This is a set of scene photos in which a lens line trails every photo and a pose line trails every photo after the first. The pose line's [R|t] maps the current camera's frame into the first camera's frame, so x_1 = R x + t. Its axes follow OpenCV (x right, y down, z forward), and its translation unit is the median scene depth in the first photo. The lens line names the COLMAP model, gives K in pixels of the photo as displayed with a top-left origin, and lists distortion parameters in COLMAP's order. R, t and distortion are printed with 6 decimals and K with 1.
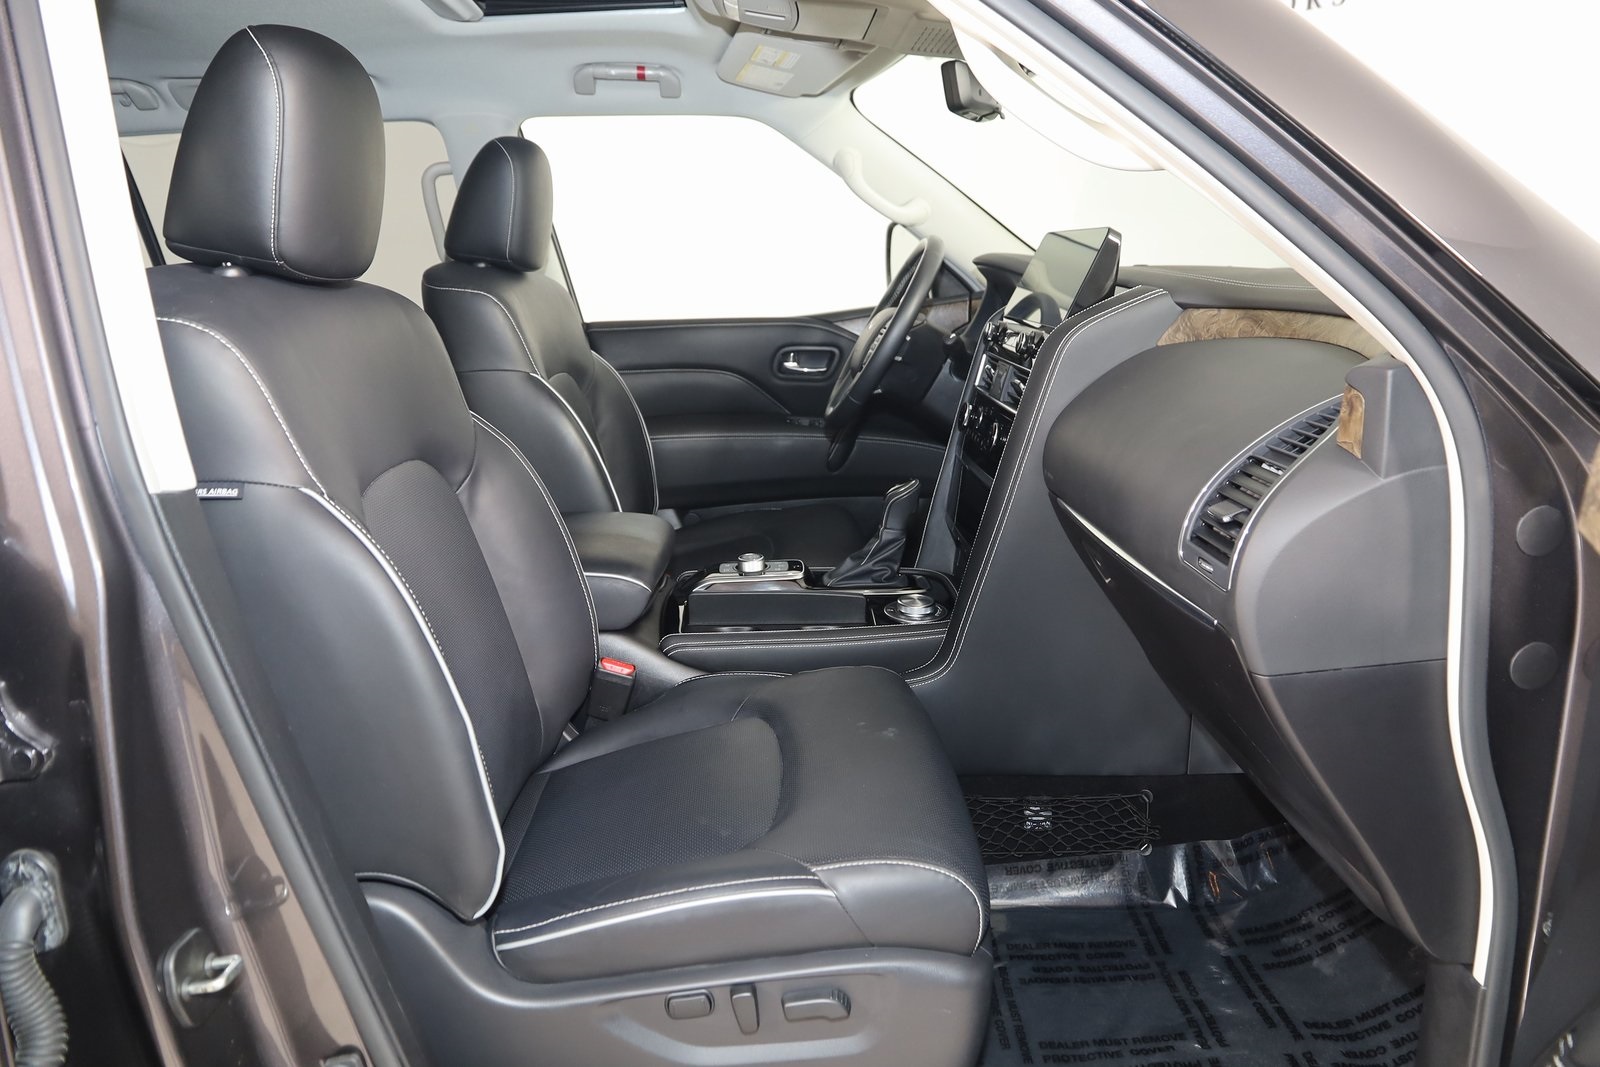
lens RADIAL K [[1092.1, 0, 800.0], [0, 1092.1, 533.5], [0, 0, 1]] dist [-0.125776, 0.083723]
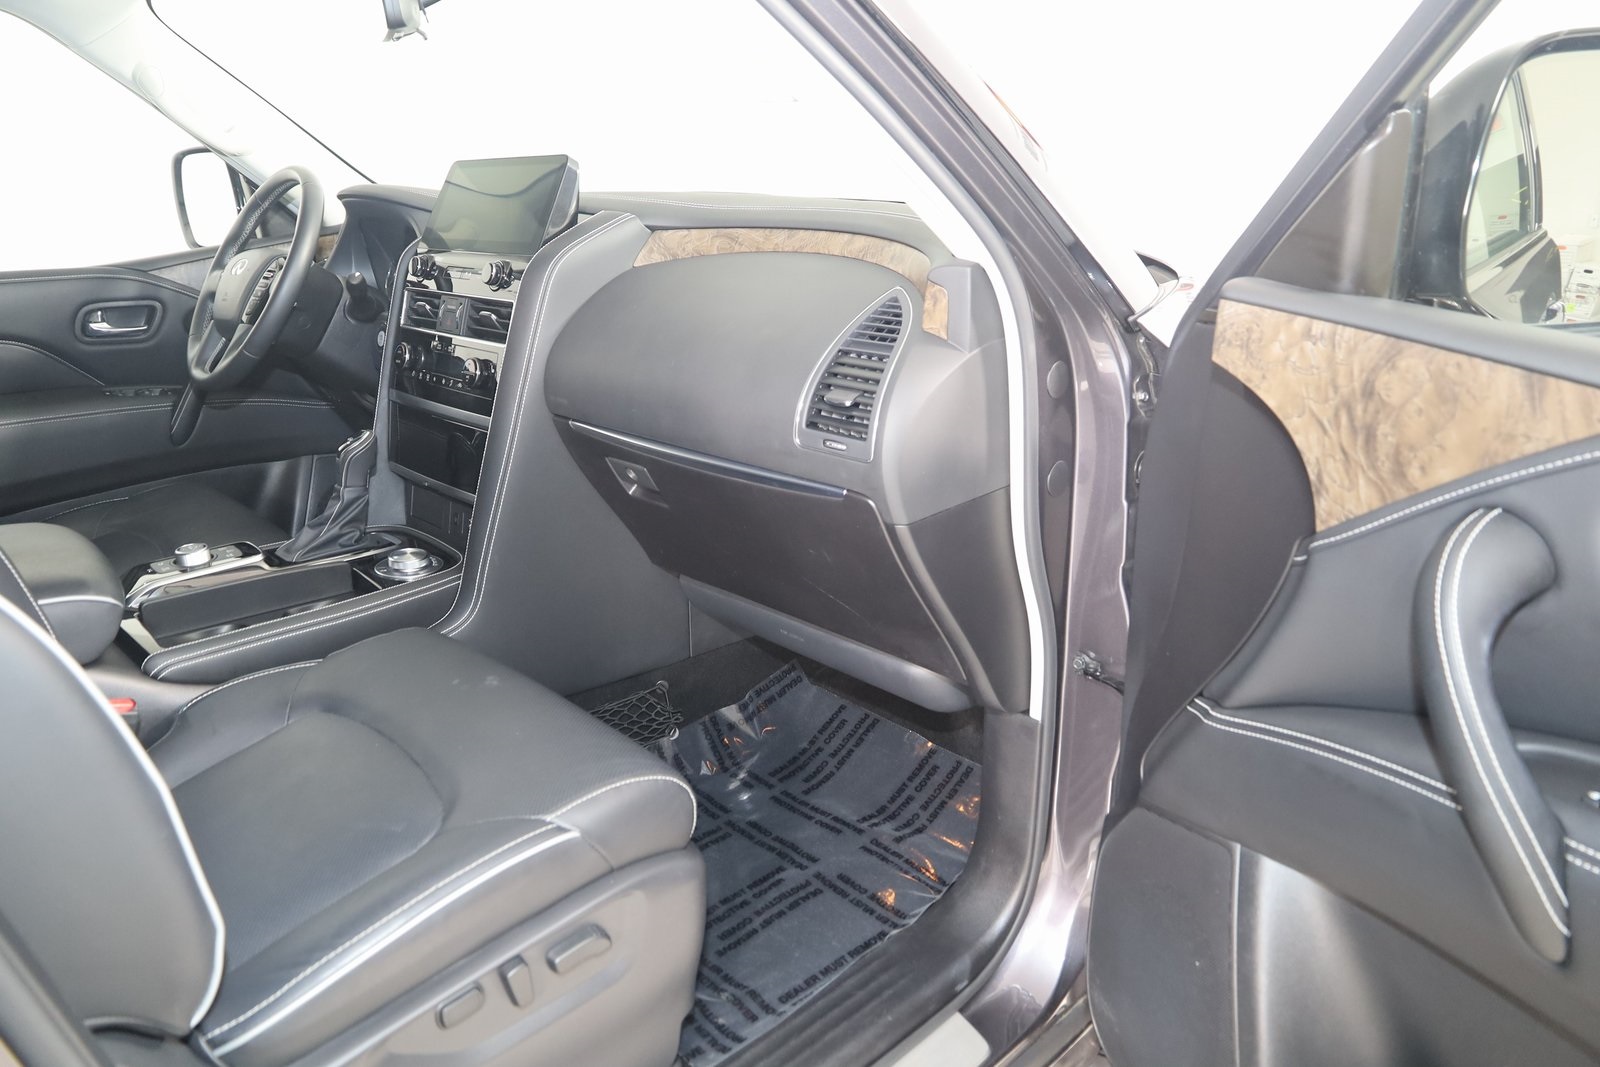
lens RADIAL K [[1098.5, 0, 800.0], [0, 1098.5, 533.5], [0, 0, 1]] dist [-0.114659, 0.075507]
pose [[0.741909, -0.195102, 0.641487, -0.267951], [0.158981, 0.980633, 0.114382, -0.011461], [-0.651380, 0.017124, 0.758559, 0.071423]]
